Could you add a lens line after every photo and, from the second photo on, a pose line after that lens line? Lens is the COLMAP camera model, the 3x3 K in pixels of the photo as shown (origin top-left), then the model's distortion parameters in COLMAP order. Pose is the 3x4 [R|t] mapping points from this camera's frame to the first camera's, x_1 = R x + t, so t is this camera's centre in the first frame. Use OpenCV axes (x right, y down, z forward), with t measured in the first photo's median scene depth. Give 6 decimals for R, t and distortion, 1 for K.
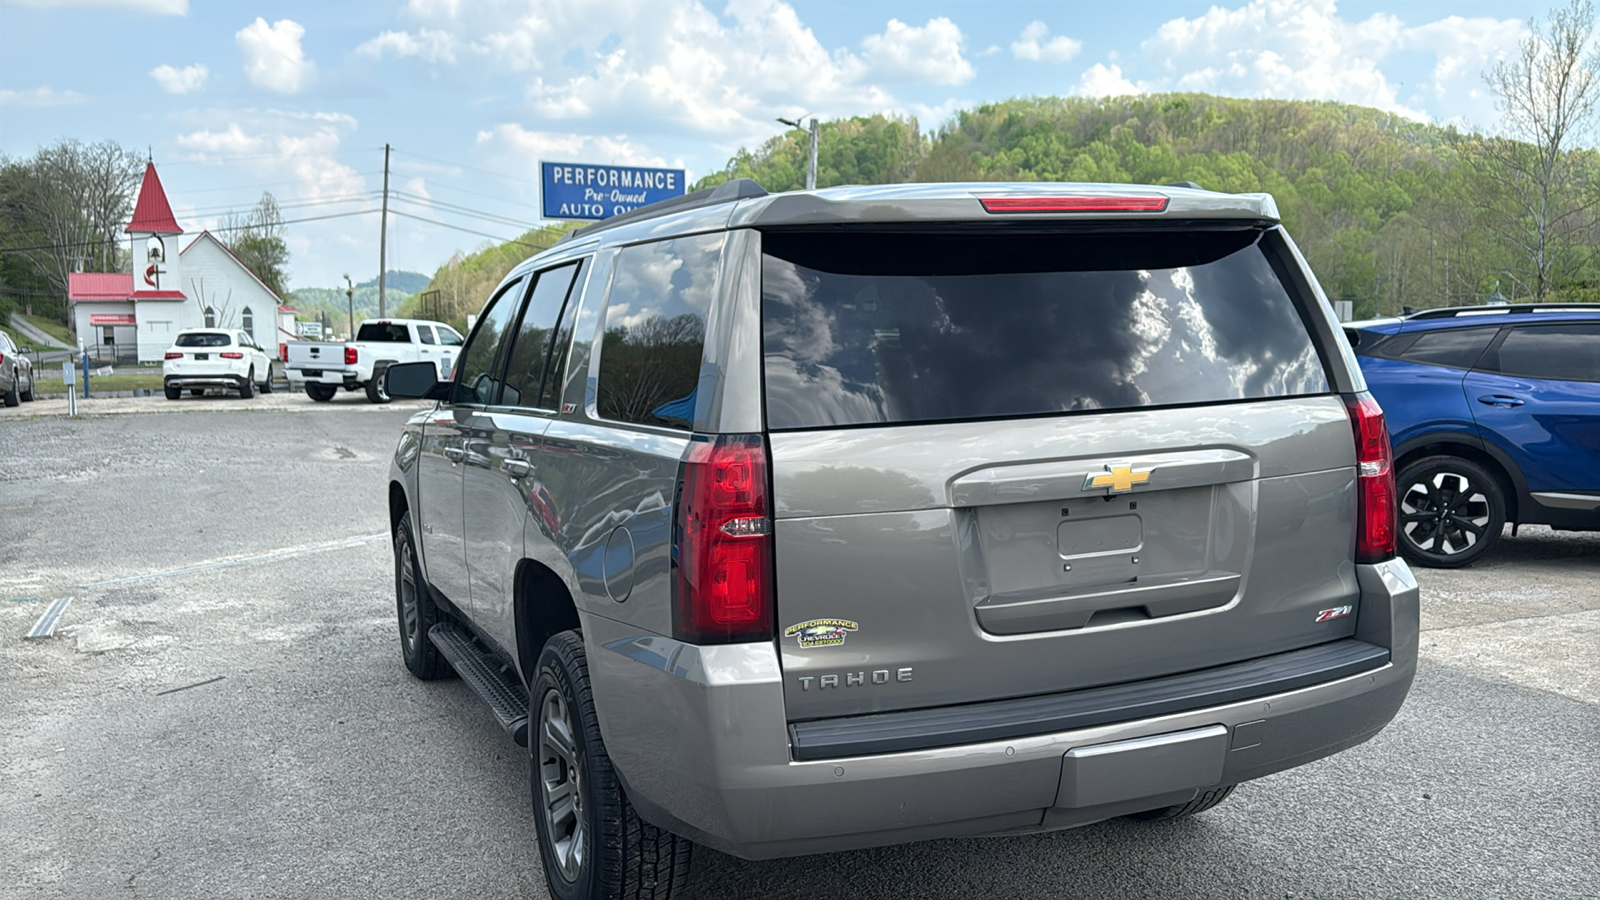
lens RADIAL K [[1397.3, 0, 833.8], [0, 1397.3, 448.4], [0, 0, 1]] dist [0.126543, -0.223722]
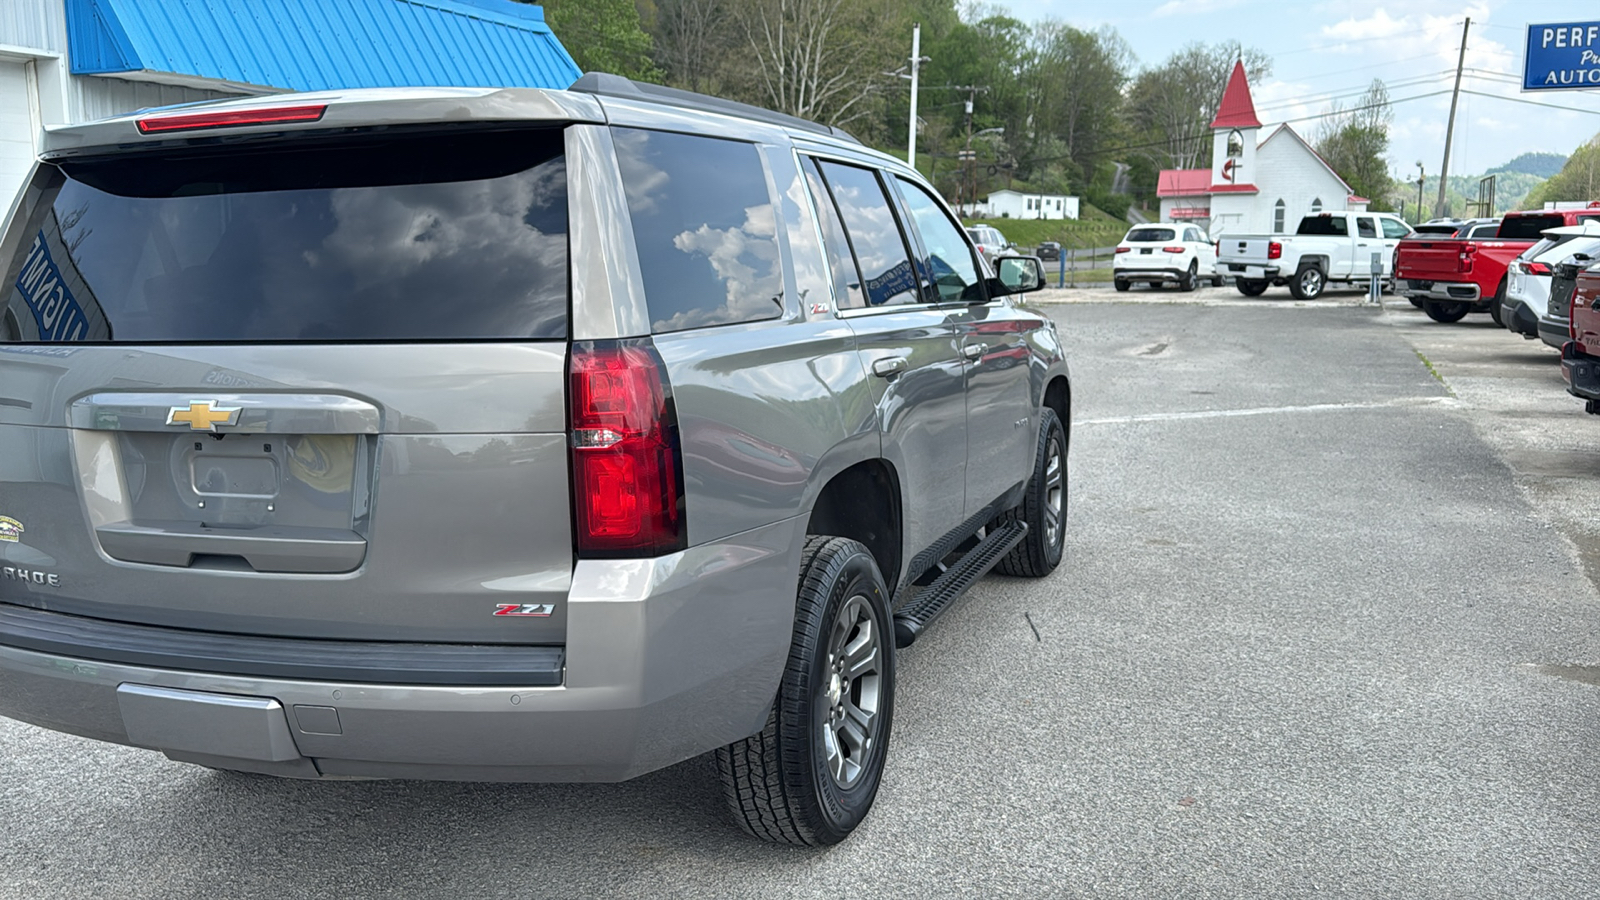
lens RADIAL K [[1397.3, 0, 799.9], [0, 1397.3, 448.8], [0, 0, 1]] dist [0.126543, -0.223722]
pose [[0.704344, 0.108008, -0.701594, 0.115909], [-0.053816, 0.993637, 0.098939, -0.007250], [0.707816, -0.031930, 0.705674, 0.062072]]
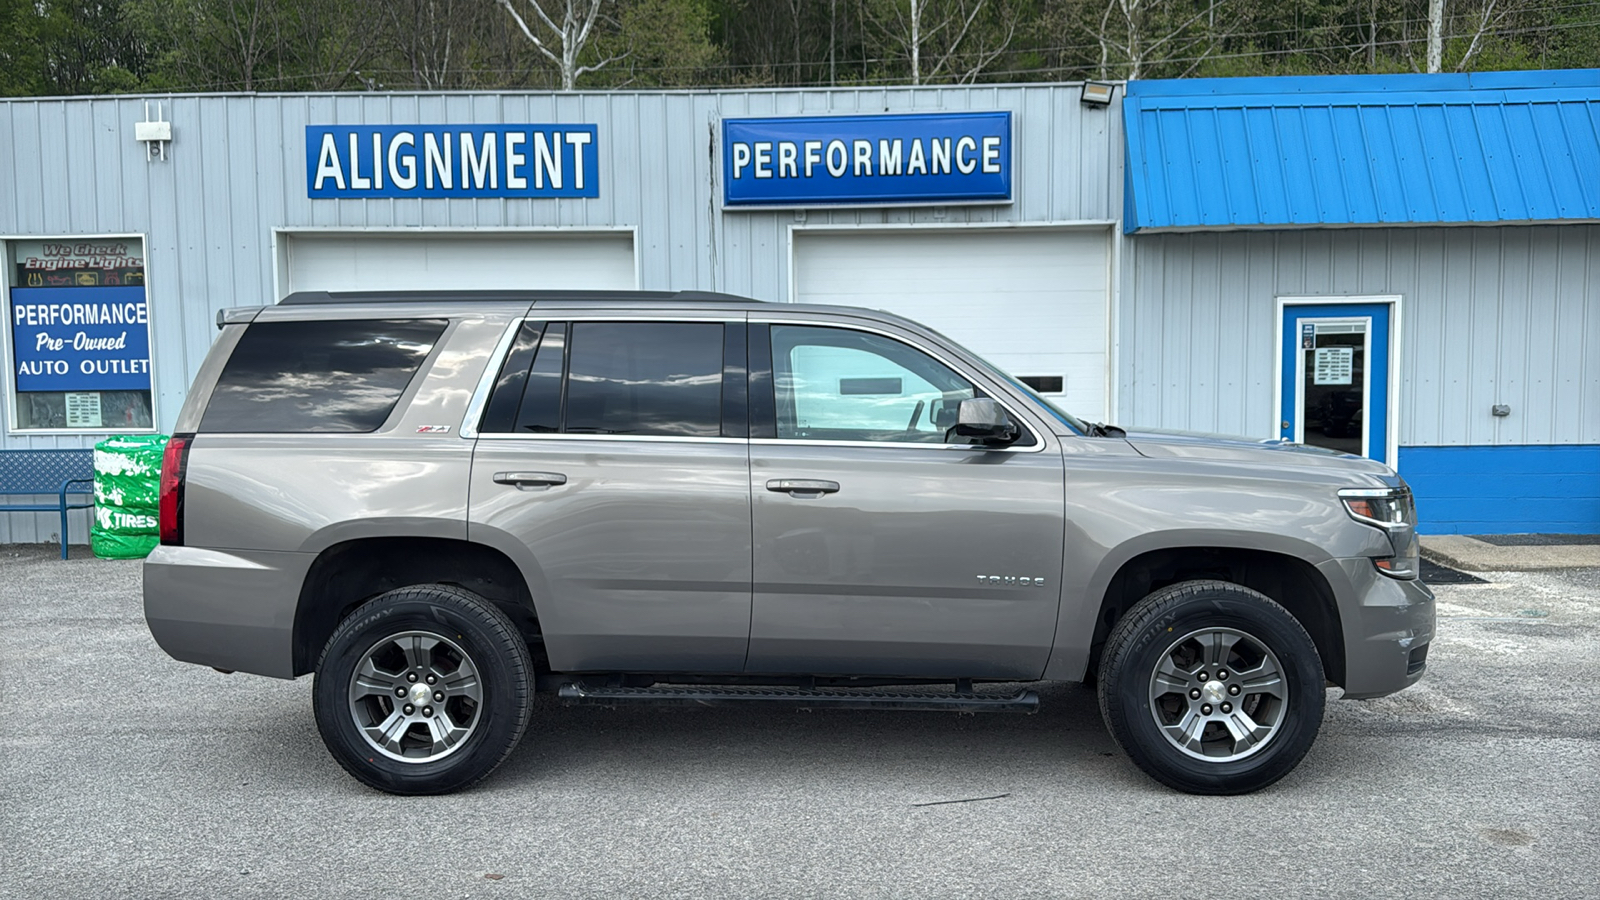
lens RADIAL K [[1397.3, 0, 801.7], [0, 1397.3, 466.4], [0, 0, 1]] dist [0.126543, -0.223722]
pose [[-0.467991, 0.077924, -0.880291, 0.165591], [-0.055172, 0.991586, 0.117107, -0.026092], [0.882009, 0.103373, -0.459754, 0.270953]]
